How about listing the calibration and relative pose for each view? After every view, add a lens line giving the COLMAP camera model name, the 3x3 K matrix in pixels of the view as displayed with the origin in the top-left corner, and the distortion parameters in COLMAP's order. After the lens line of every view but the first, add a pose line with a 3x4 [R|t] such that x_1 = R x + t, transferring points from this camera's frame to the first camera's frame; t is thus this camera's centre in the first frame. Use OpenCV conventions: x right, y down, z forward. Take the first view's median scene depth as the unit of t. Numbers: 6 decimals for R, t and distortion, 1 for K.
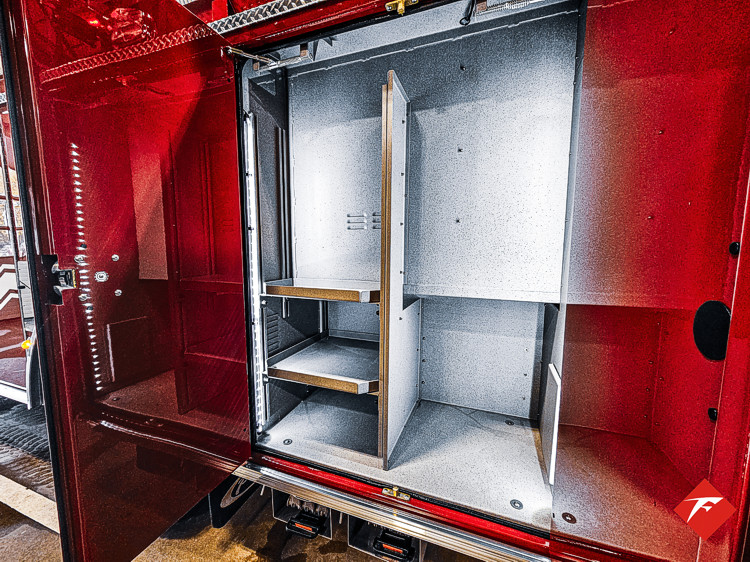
lens RADIAL K [[303.0, 0, 376.8], [0, 303.0, 280.6], [0, 0, 1]] dist [0.001162, 0.000199]
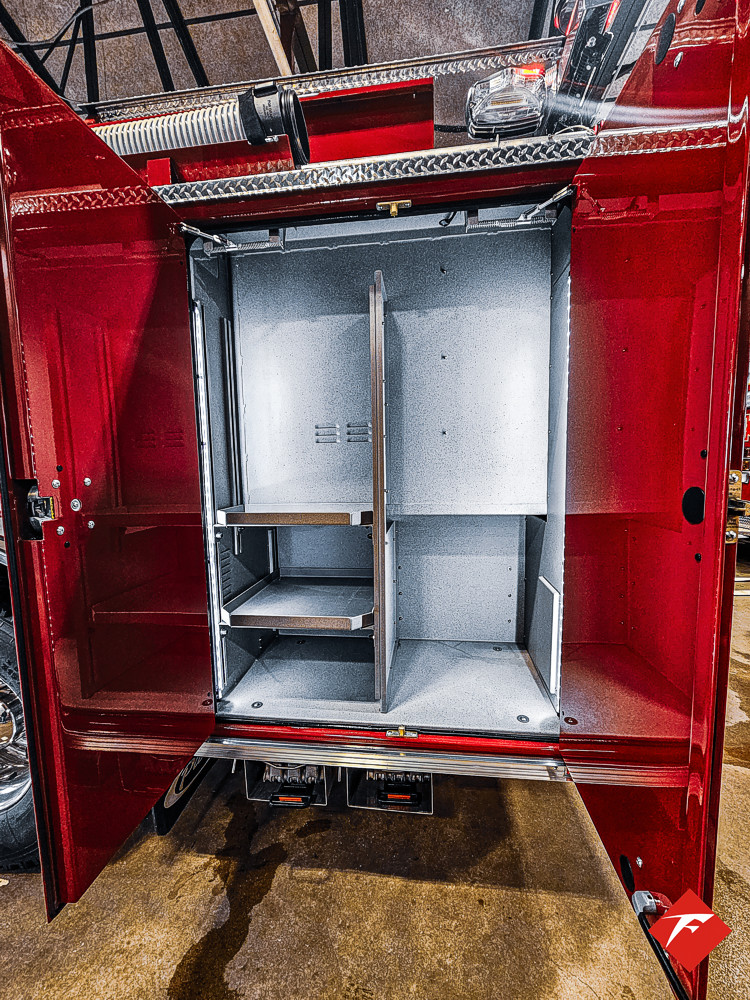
lens RADIAL K [[404.0, 0, 377.2], [0, 404.0, 505.5], [0, 0, 1]] dist [0.001162, 0.000199]
pose [[0.970913, -0.048224, 0.234525, -0.215047], [0.050496, 0.998717, -0.003690, 0.018768], [-0.234046, 0.015426, 0.972103, -0.140501]]
